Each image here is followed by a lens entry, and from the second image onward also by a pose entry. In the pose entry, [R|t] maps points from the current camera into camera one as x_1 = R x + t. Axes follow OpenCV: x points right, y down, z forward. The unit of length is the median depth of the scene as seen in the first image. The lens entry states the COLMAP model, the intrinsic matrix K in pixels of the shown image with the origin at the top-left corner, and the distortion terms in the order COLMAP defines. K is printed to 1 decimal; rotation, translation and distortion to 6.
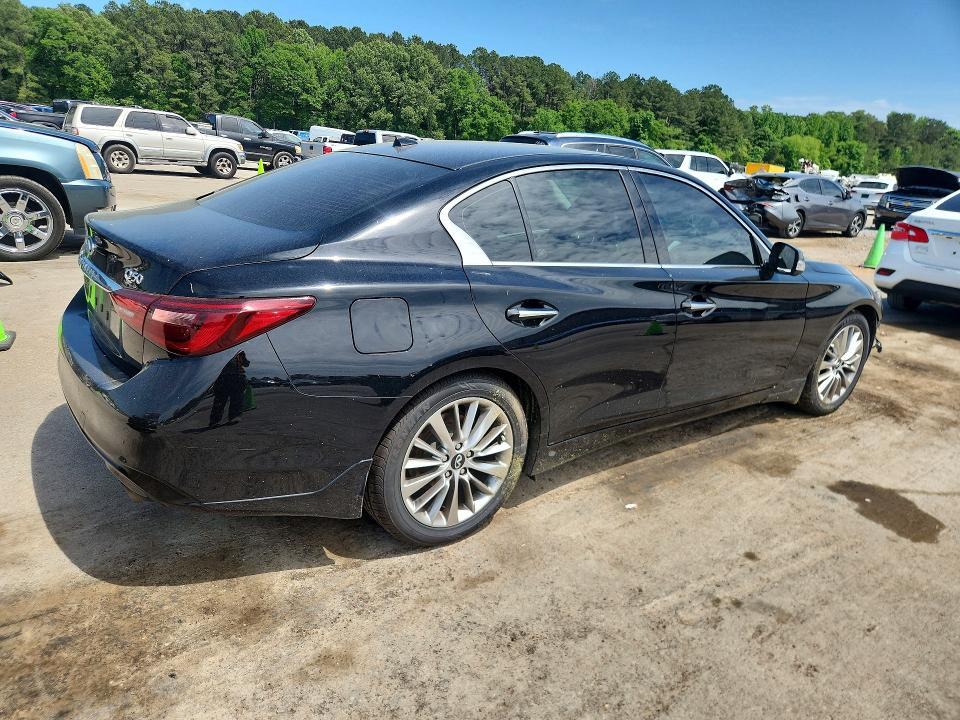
lens RADIAL K [[651.7, 0, 477.0], [0, 651.7, 359.2], [0, 0, 1]] dist [0.052827, -0.046931]
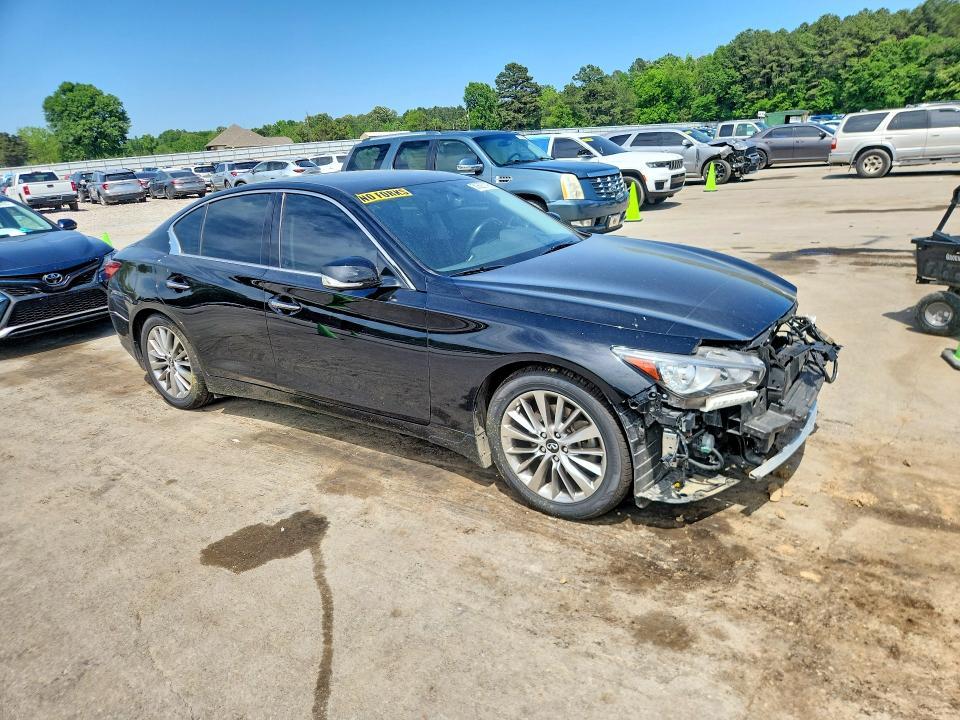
lens RADIAL K [[651.7, 0, 477.0], [0, 651.7, 359.2], [0, 0, 1]] dist [0.052827, -0.046931]
pose [[0.316381, 0.195829, -0.928199, 1.449267], [-0.200367, 0.970181, 0.136390, -0.202896], [0.927230, 0.142829, 0.346185, 0.859055]]
